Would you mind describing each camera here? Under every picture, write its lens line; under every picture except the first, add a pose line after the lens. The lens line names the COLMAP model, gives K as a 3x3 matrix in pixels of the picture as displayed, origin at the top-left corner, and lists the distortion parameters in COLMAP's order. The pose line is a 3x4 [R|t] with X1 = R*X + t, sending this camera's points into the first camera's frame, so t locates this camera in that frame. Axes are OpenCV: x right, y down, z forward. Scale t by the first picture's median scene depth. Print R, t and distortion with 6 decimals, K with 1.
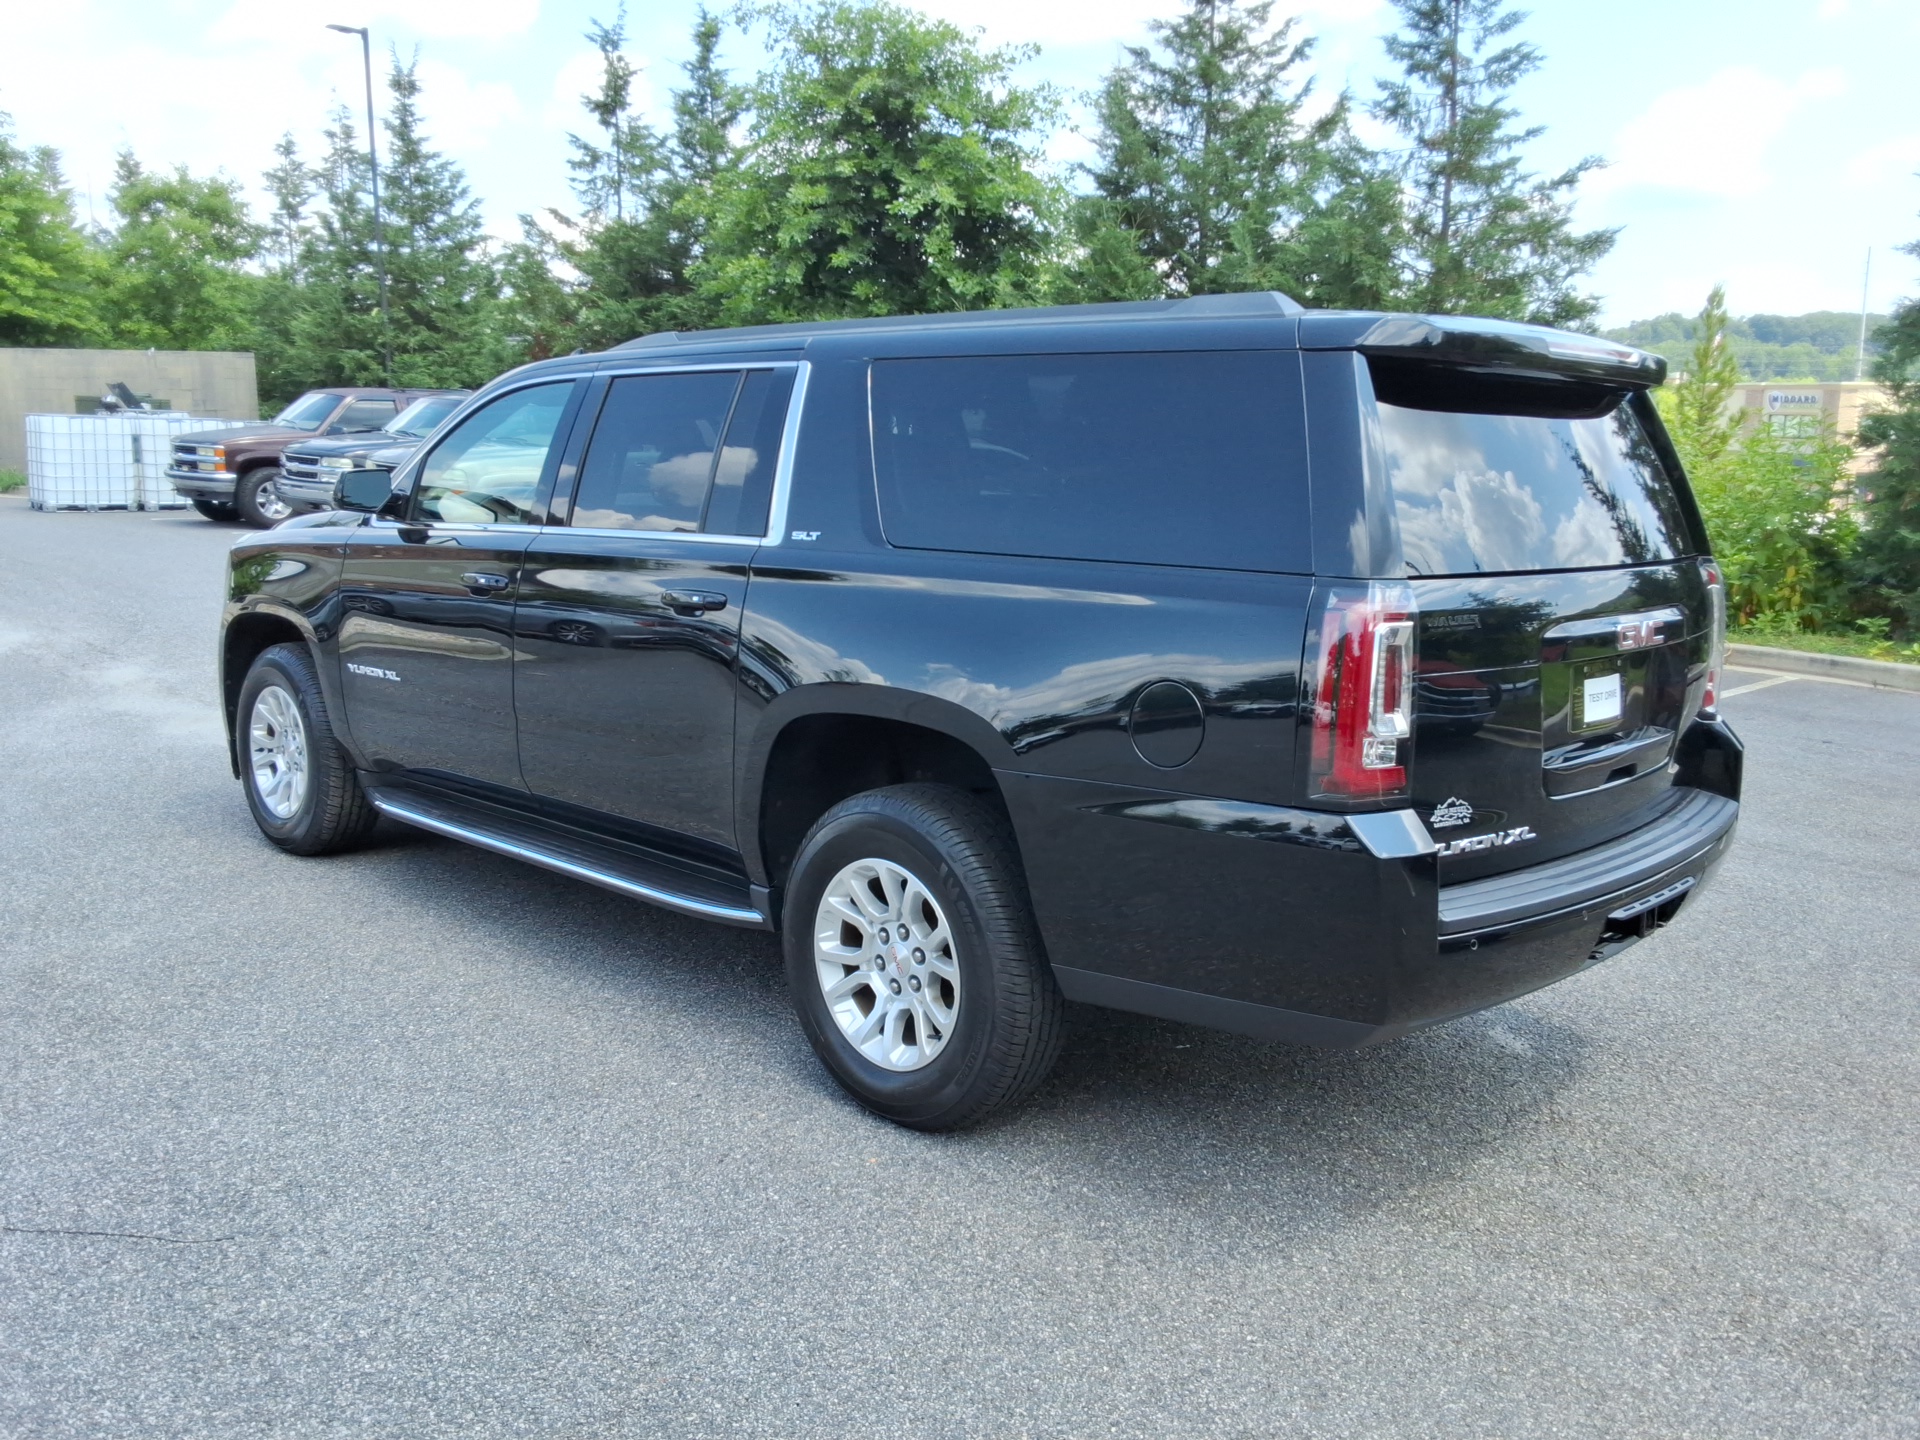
lens RADIAL K [[1549.3, 0, 974.5], [0, 1549.3, 697.4], [0, 0, 1]] dist [0.115821, -0.185564]
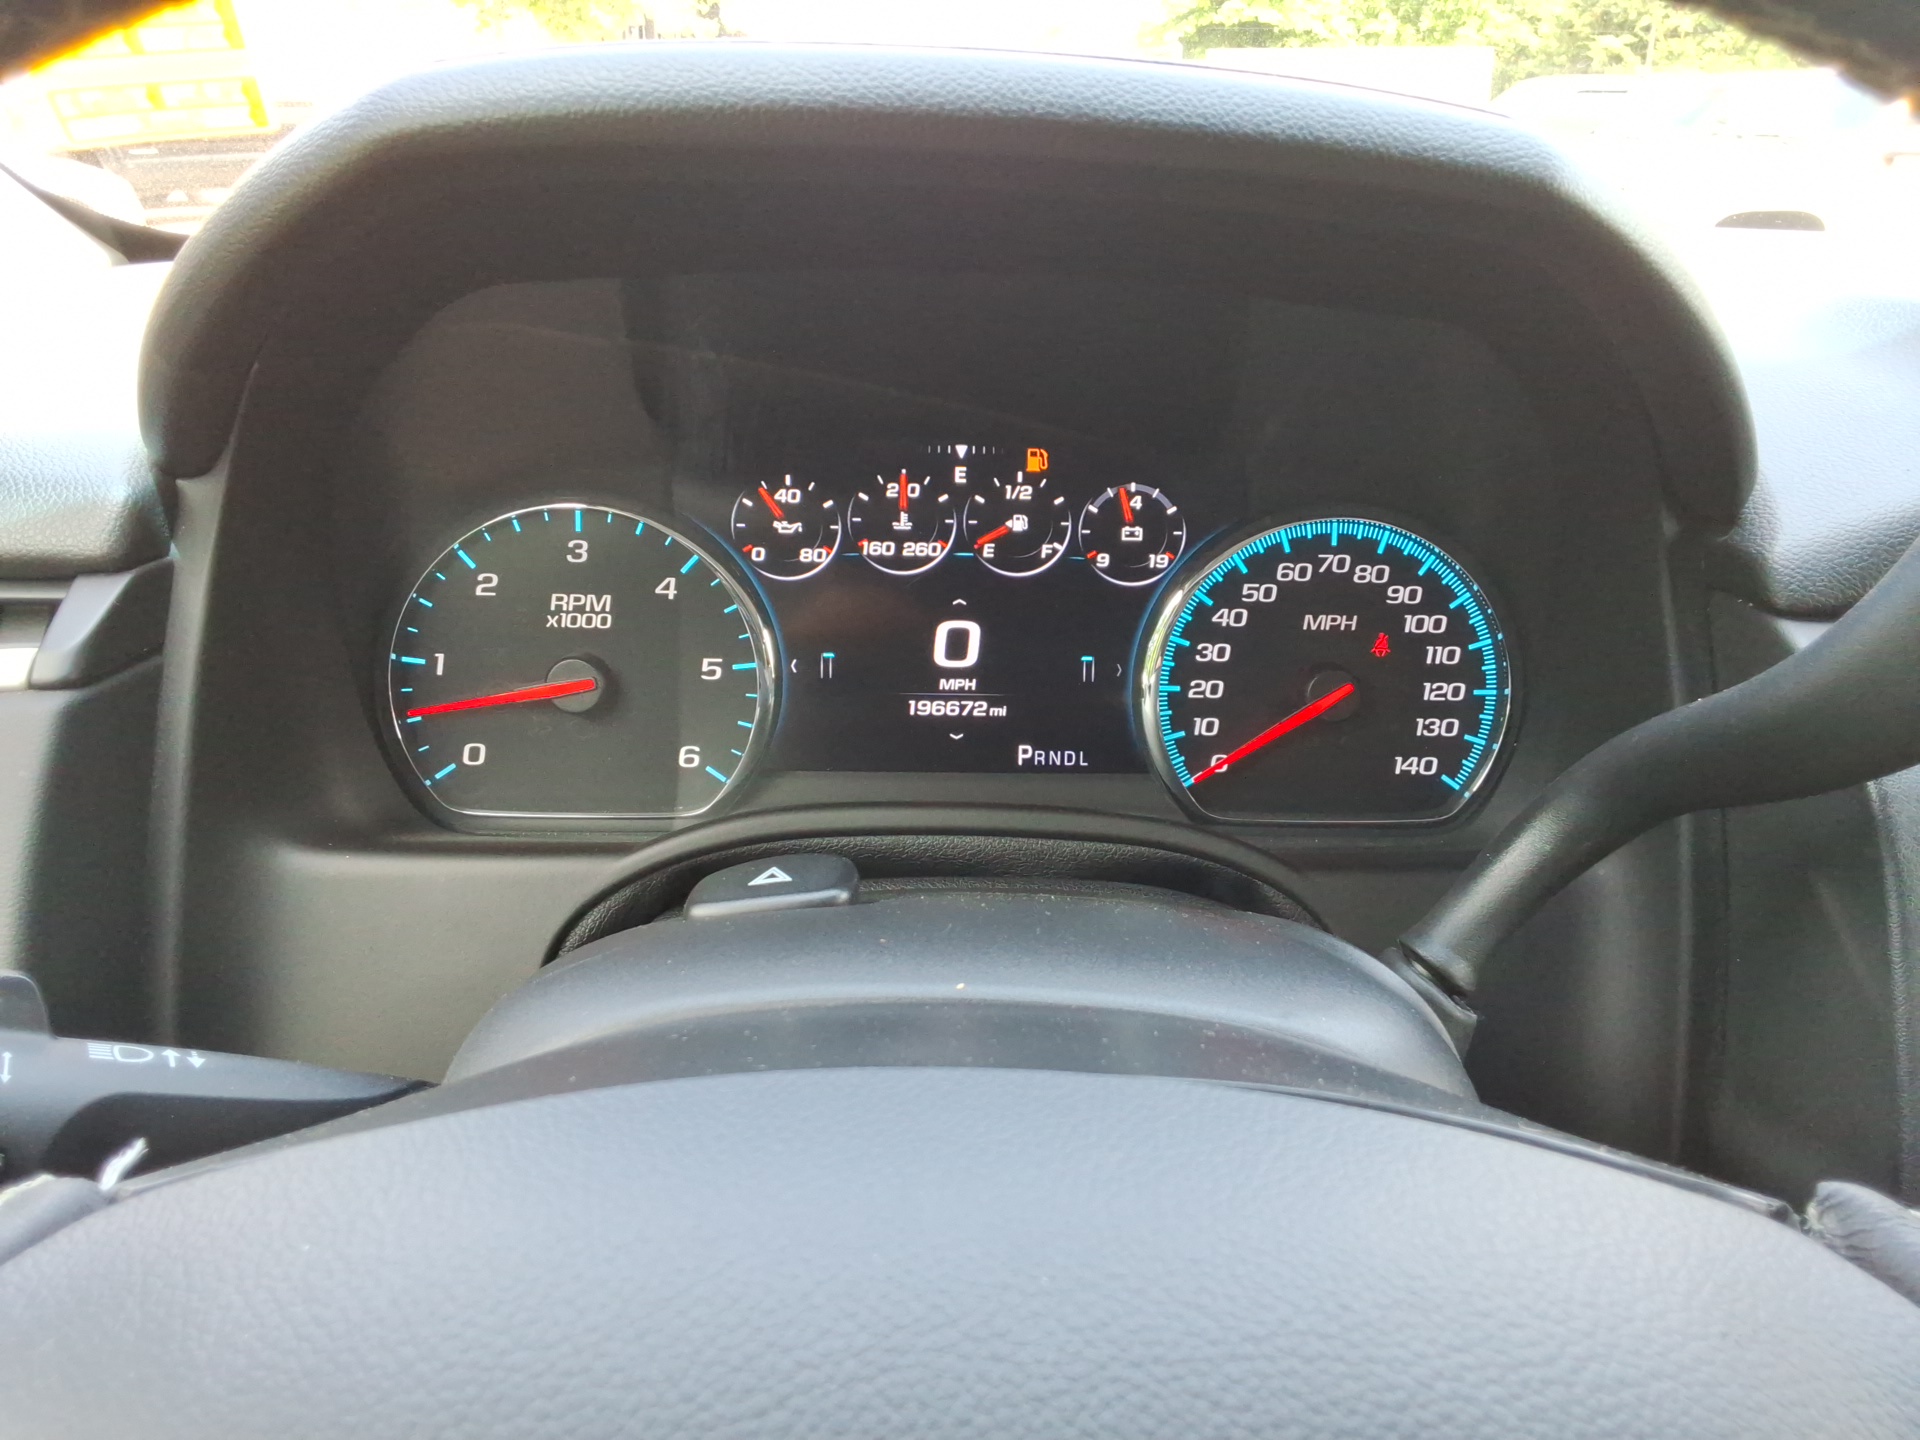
lens RADIAL K [[1544.6, 0, 978.0], [0, 1544.6, 701.1], [0, 0, 1]] dist [0.127356, -0.209772]
pose [[0.731984, 0.222948, -0.643812, -0.082890], [-0.115029, 0.971820, 0.205753, -0.043410], [0.671542, -0.076551, 0.737002, 0.335588]]
